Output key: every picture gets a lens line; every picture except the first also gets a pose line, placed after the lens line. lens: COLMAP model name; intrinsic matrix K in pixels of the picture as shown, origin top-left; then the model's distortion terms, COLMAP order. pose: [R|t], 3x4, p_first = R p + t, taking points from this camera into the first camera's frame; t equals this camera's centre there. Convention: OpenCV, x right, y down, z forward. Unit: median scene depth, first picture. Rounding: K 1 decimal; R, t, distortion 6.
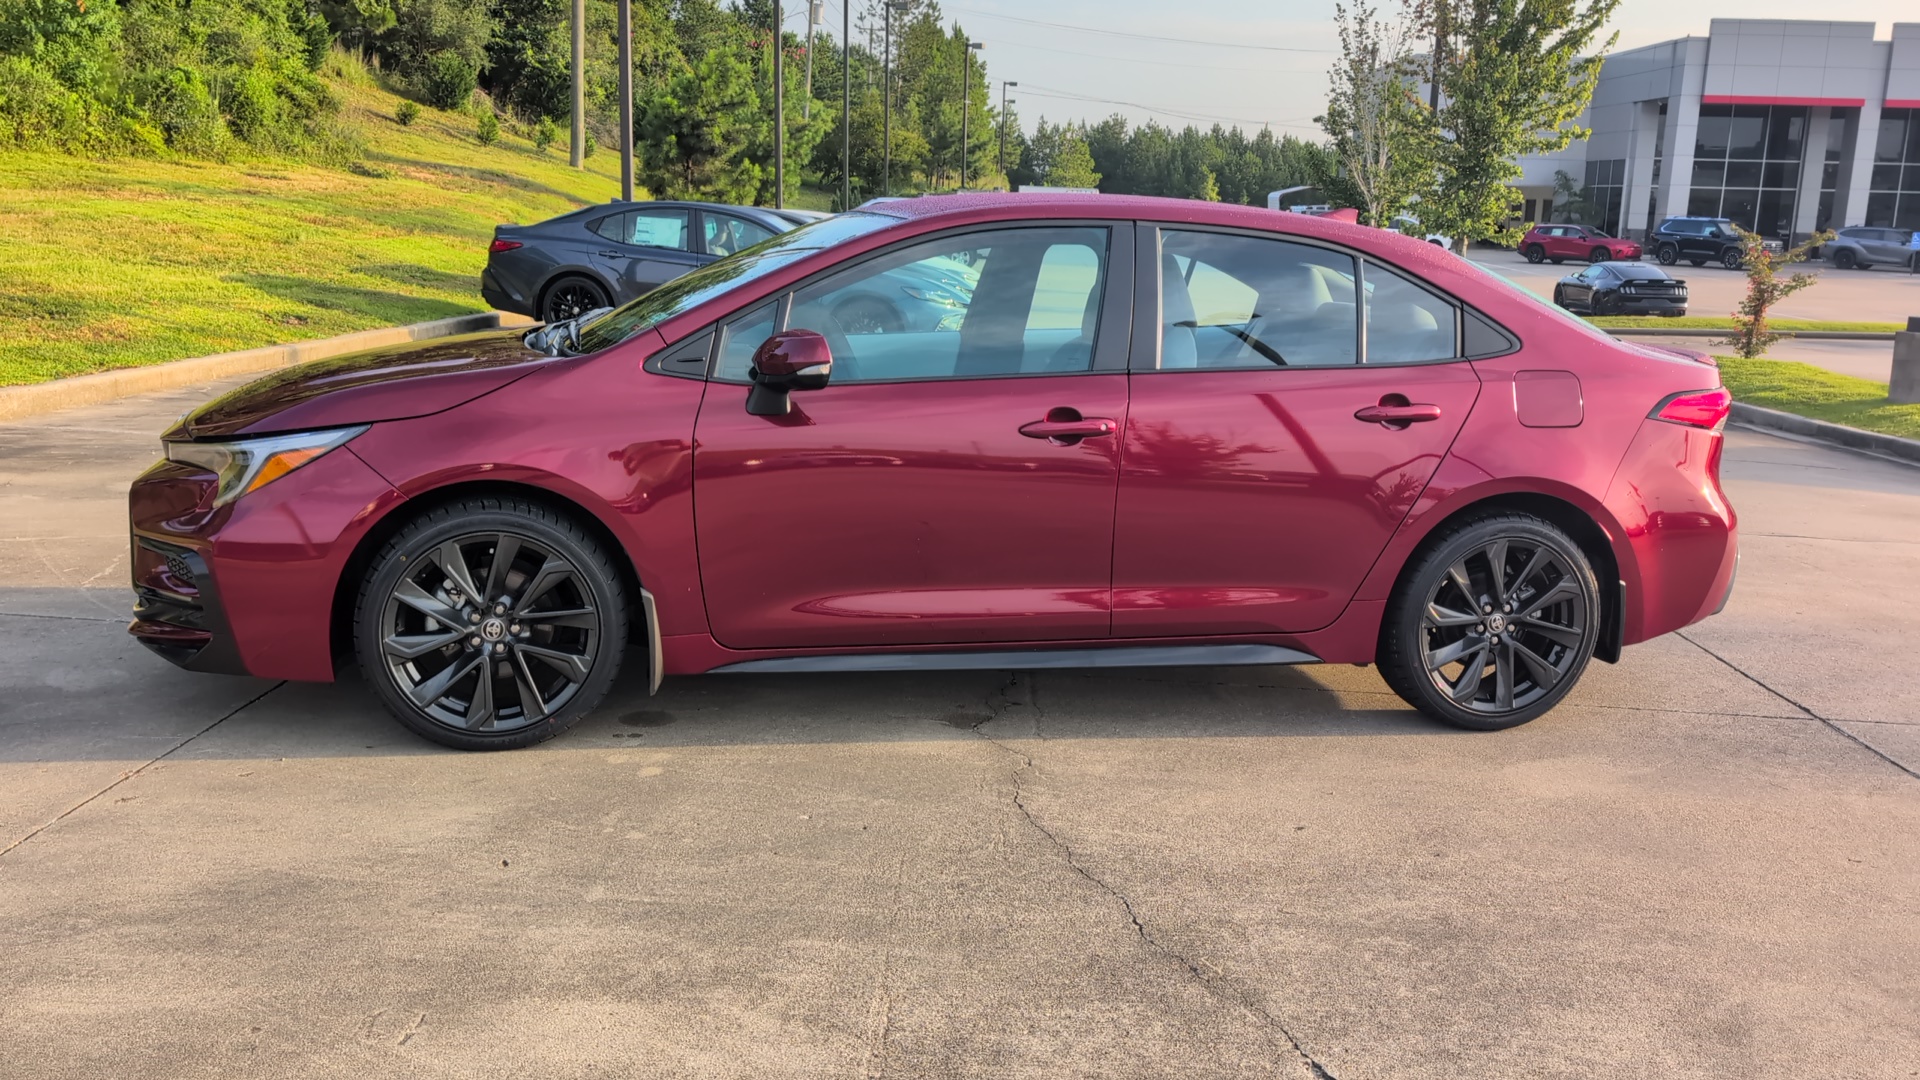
lens RADIAL K [[1638.6, 0, 960.0], [0, 1638.6, 540.0], [0, 0, 1]] dist [0.016852, -0.015819]
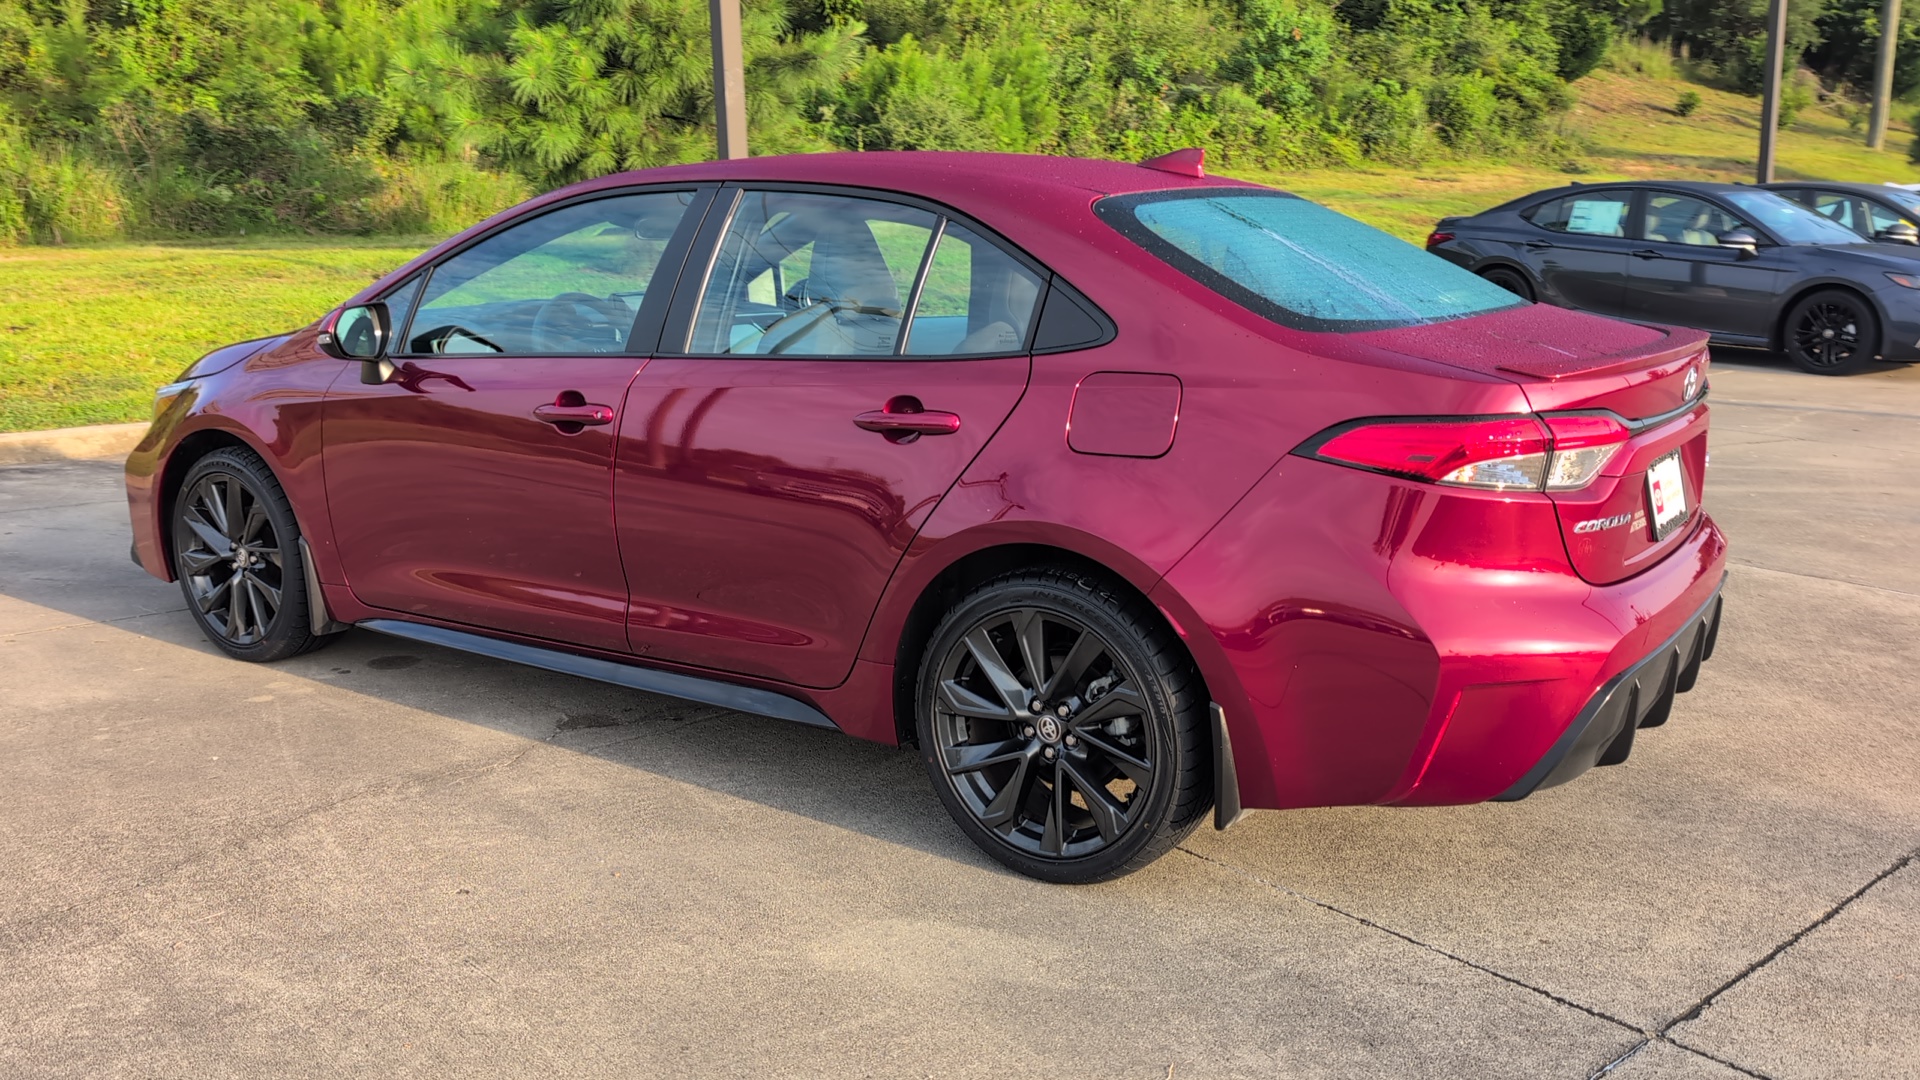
lens RADIAL K [[1638.6, 0, 960.0], [0, 1638.6, 540.0], [0, 0, 1]] dist [0.016852, -0.015819]
pose [[0.680226, 0.104199, -0.725559, 0.138403], [-0.105734, 0.993441, 0.043543, -0.009763], [0.725337, 0.047097, 0.686781, 0.084295]]
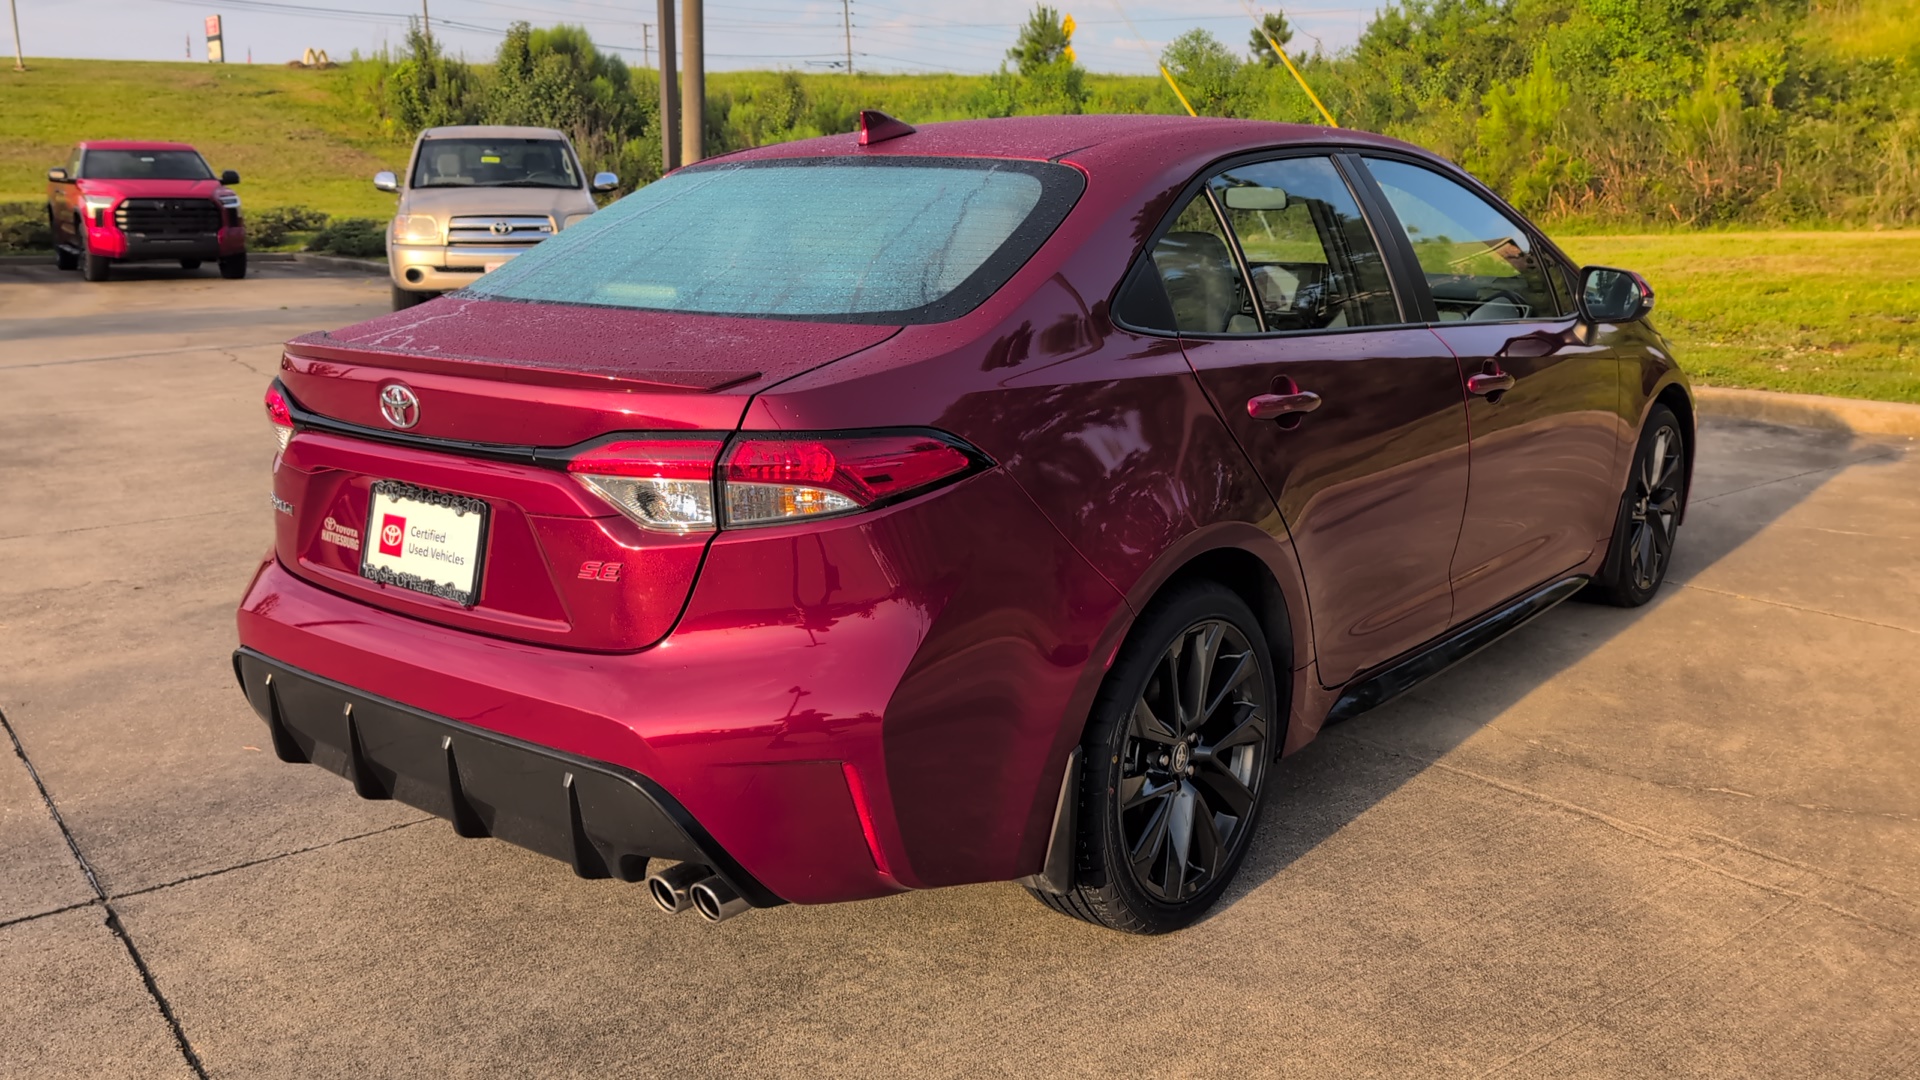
lens RADIAL K [[1638.6, 0, 960.0], [0, 1638.6, 540.0], [0, 0, 1]] dist [0.016852, -0.015819]
pose [[-0.791000, 0.092990, -0.604708, 0.117467], [-0.135016, 0.937483, 0.320774, -0.049170], [0.596733, 0.335377, -0.728994, 0.298655]]
